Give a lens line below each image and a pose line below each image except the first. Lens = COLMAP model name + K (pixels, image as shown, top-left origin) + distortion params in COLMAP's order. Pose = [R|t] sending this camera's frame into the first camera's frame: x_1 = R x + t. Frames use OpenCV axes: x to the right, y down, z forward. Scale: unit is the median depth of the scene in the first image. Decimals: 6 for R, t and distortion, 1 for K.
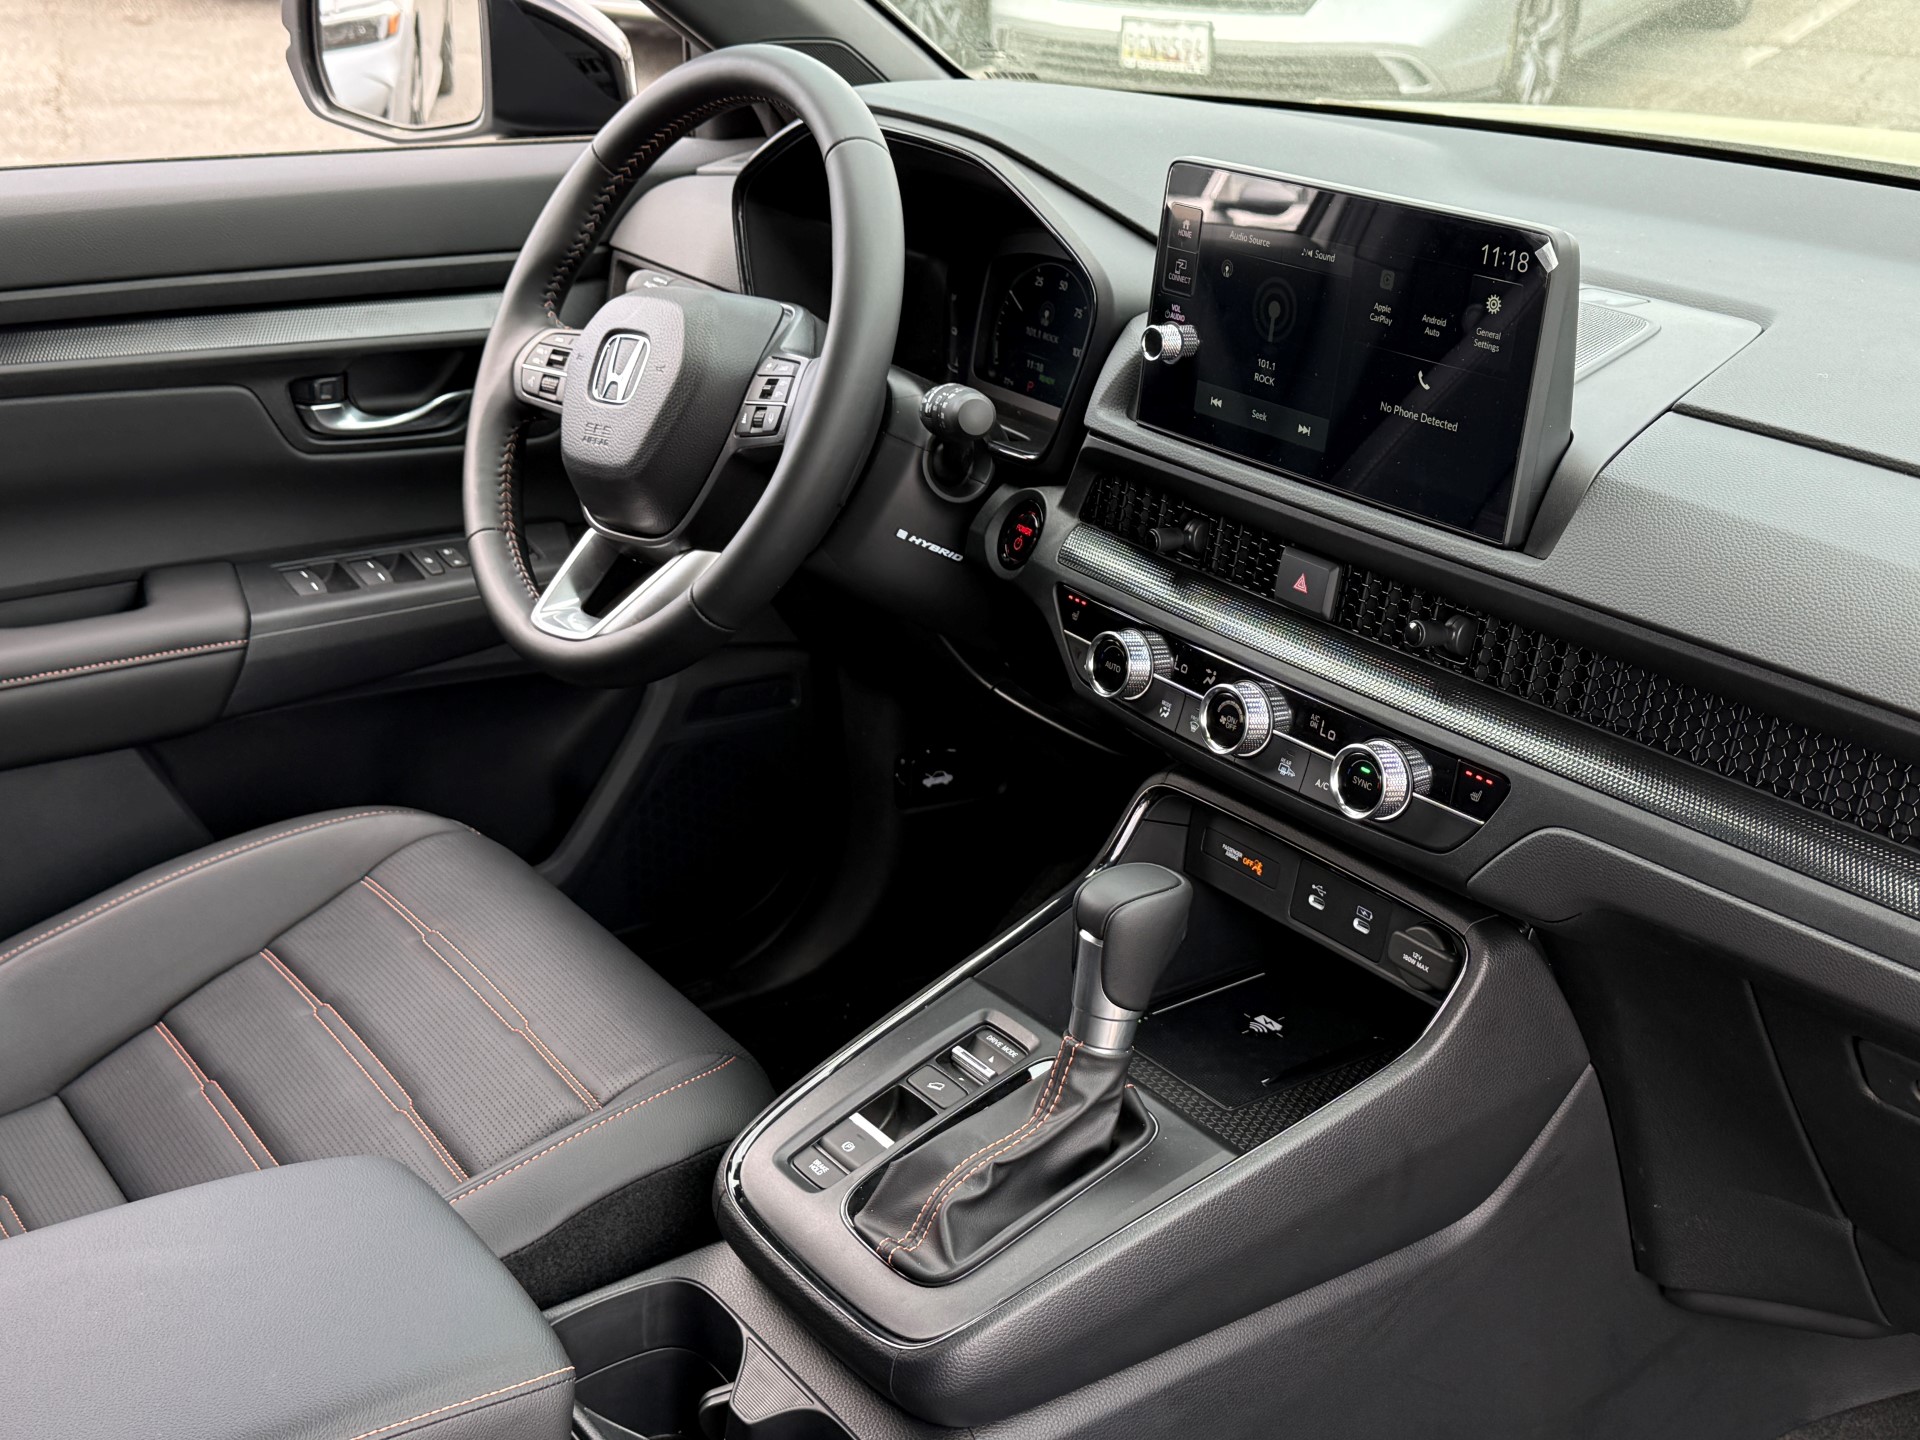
lens RADIAL K [[2373.1, 0, 960.0], [0, 2373.1, 720.0], [0, 0, 1]] dist [0.142956, -0.017785]
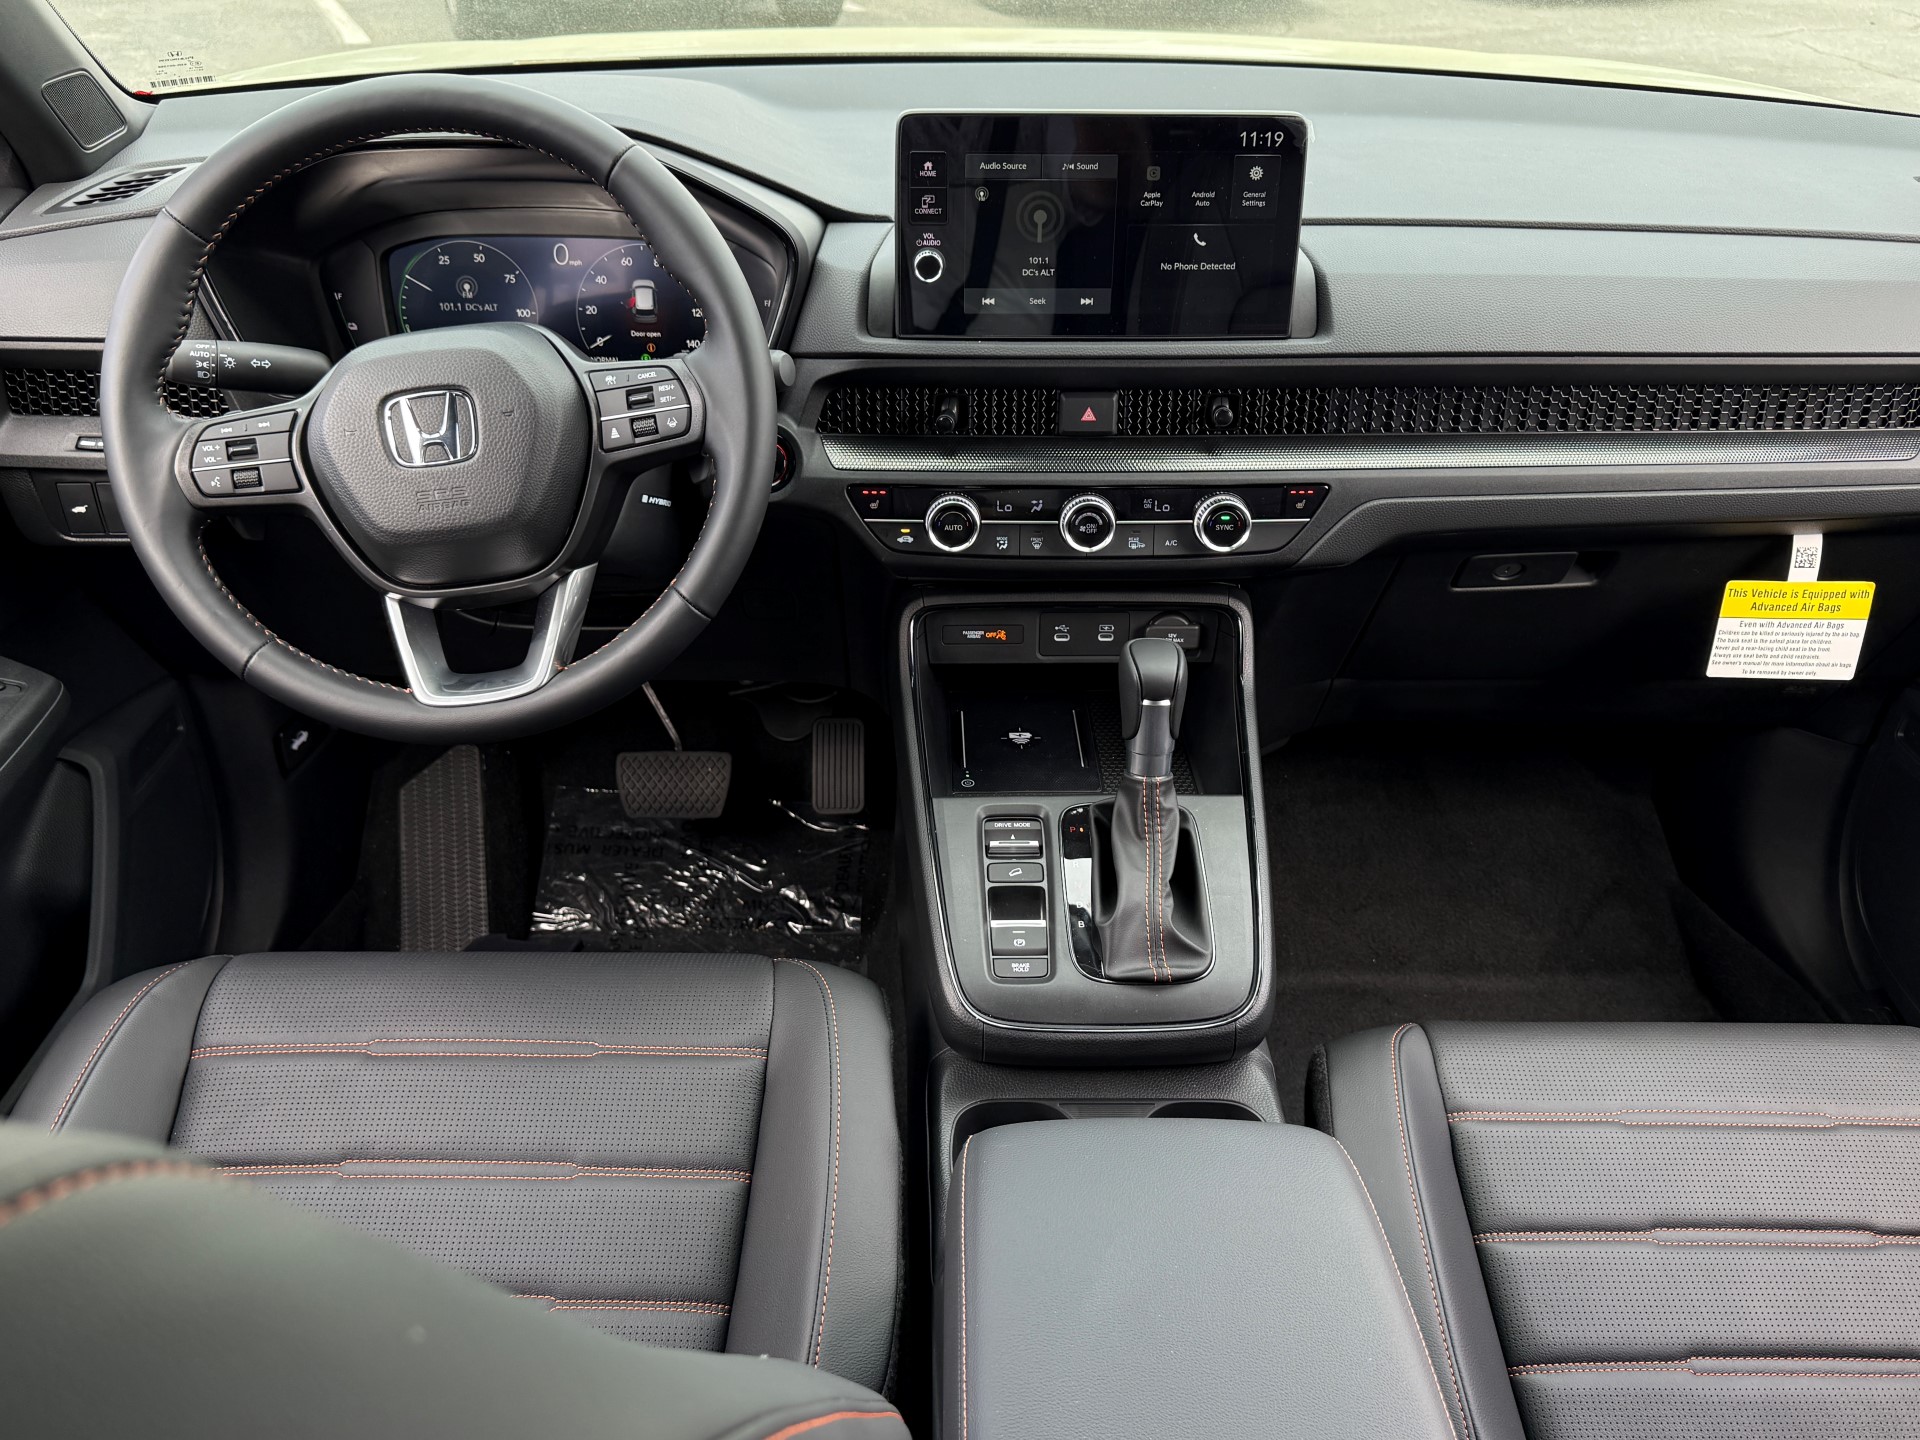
lens RADIAL K [[1617.6, 0, 958.2], [0, 1617.6, 727.0], [0, 0, 1]] dist [0.186911, -0.437913]
pose [[0.560648, -0.428442, 0.708598, -0.649381], [0.305305, 0.902404, 0.304064, -0.205999], [-0.769716, 0.045866, 0.636736, 0.473094]]
